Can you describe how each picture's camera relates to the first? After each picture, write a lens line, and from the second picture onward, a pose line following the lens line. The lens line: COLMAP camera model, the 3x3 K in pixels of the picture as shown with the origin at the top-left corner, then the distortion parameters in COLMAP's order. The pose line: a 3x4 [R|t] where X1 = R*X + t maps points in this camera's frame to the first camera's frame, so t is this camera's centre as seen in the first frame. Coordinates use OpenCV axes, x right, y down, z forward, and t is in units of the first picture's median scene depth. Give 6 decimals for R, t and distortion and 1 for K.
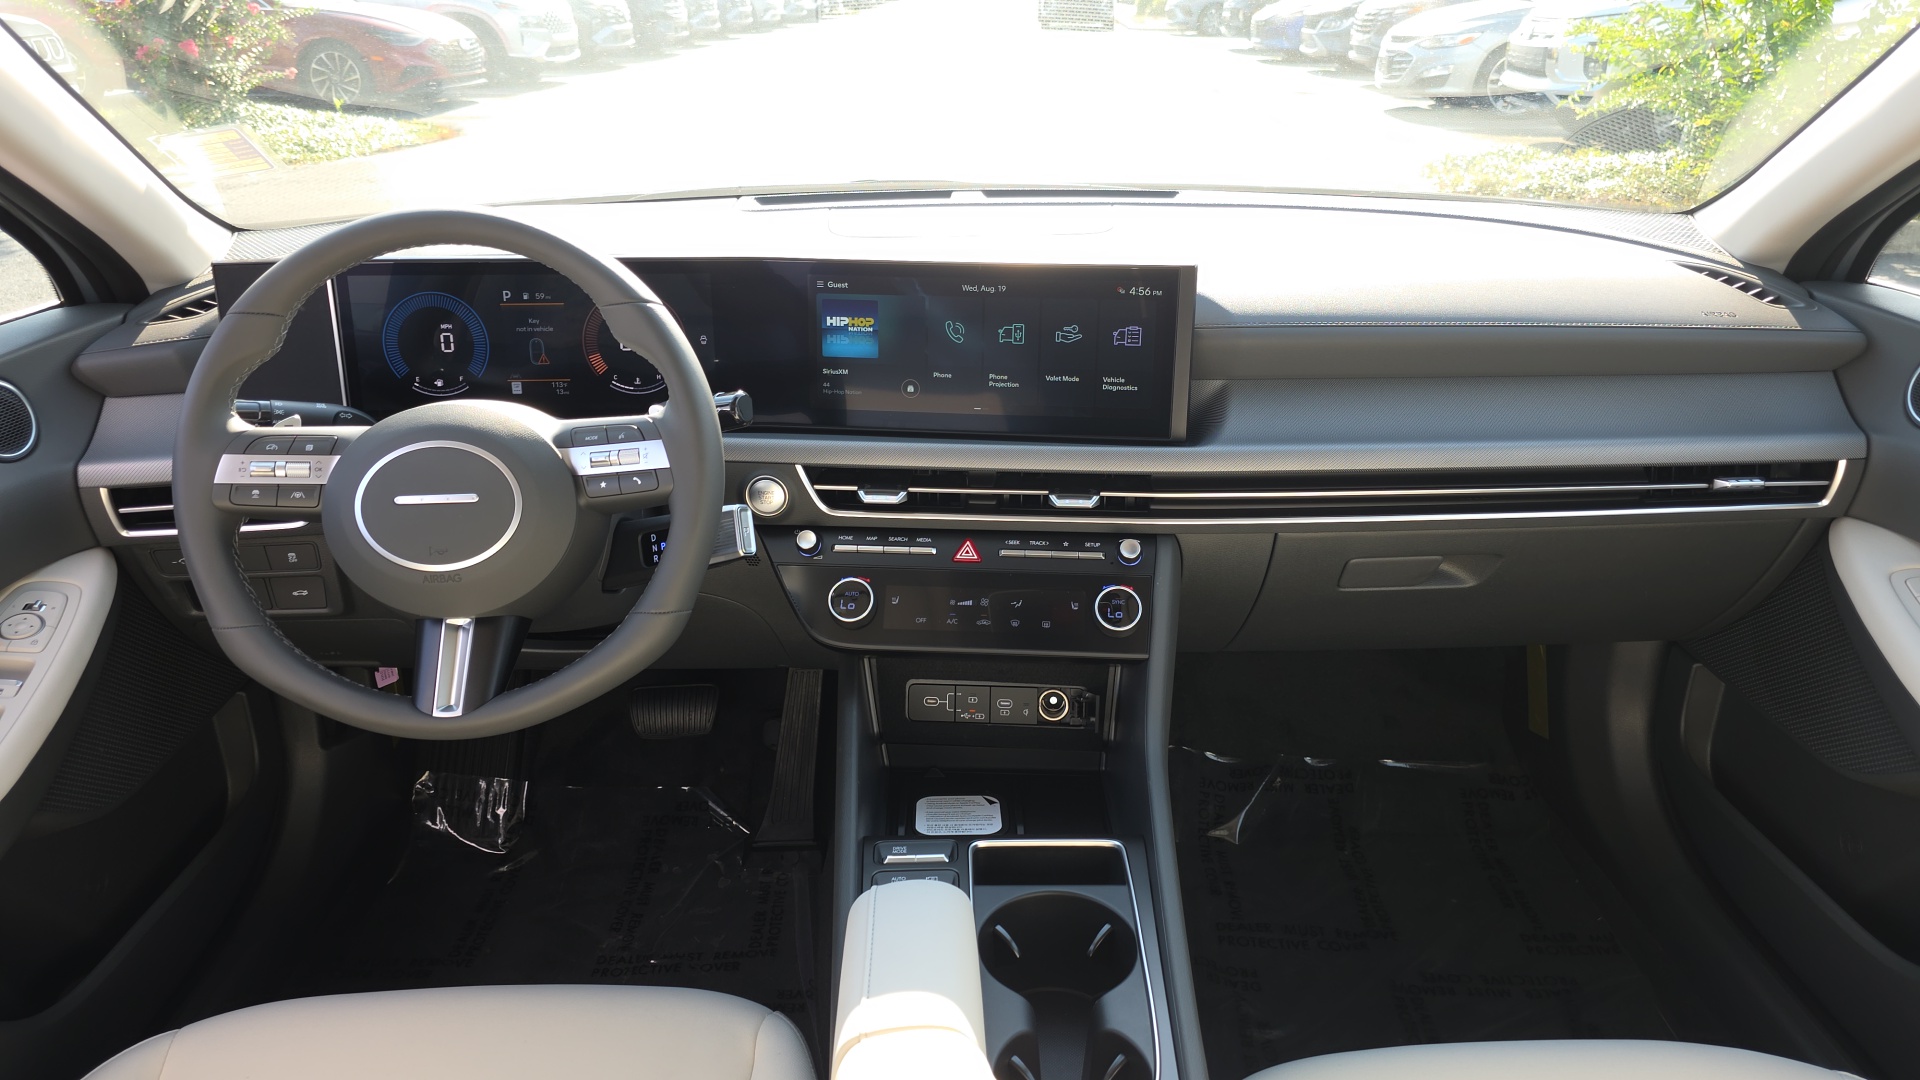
lens RADIAL K [[1313.1, 0, 962.5], [0, 1313.1, 515.6], [0, 0, 1]] dist [0.063797, -0.054473]
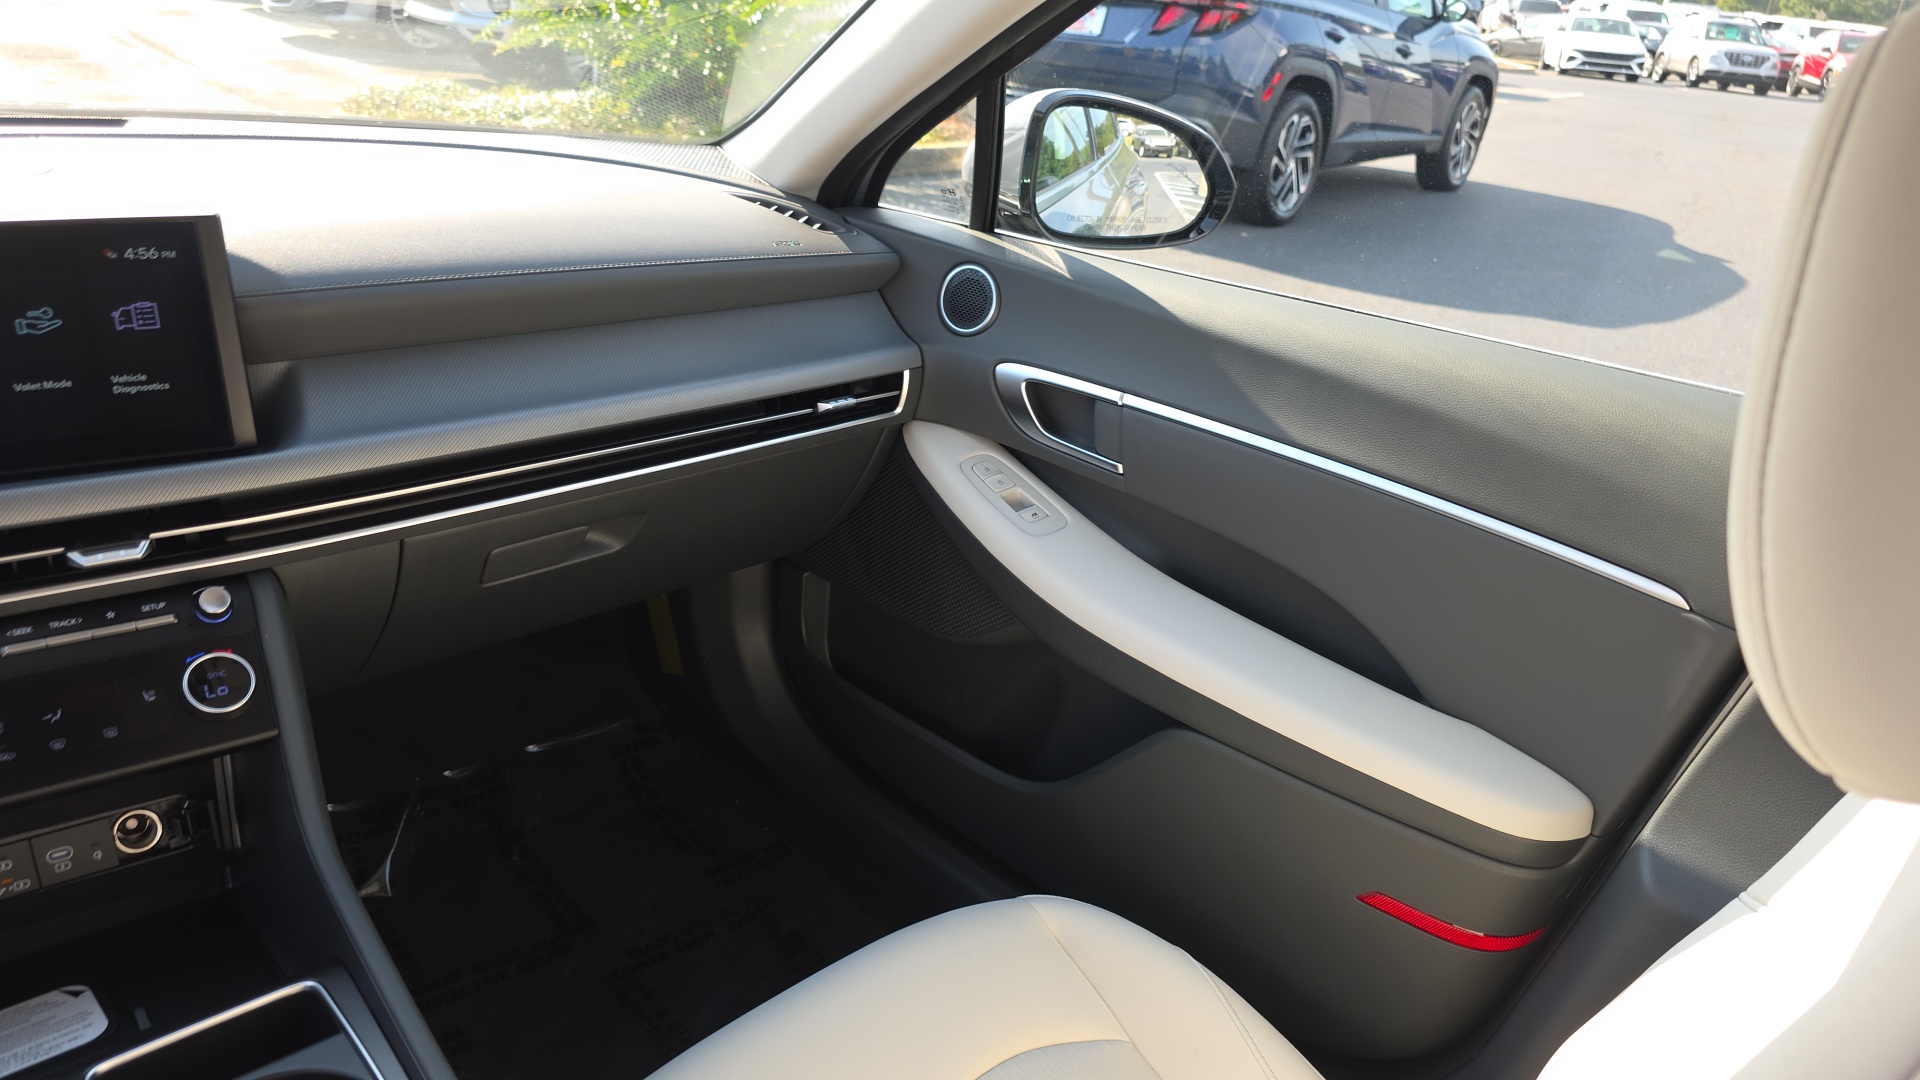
lens RADIAL K [[1314.0, 0, 975.8], [0, 1314.0, 553.6], [0, 0, 1]] dist [0.059701, -0.057271]
pose [[0.729008, -0.214568, 0.650007, -0.042103], [0.169251, 0.976618, 0.132561, -0.027384], [-0.663251, 0.013376, 0.748277, 0.143665]]
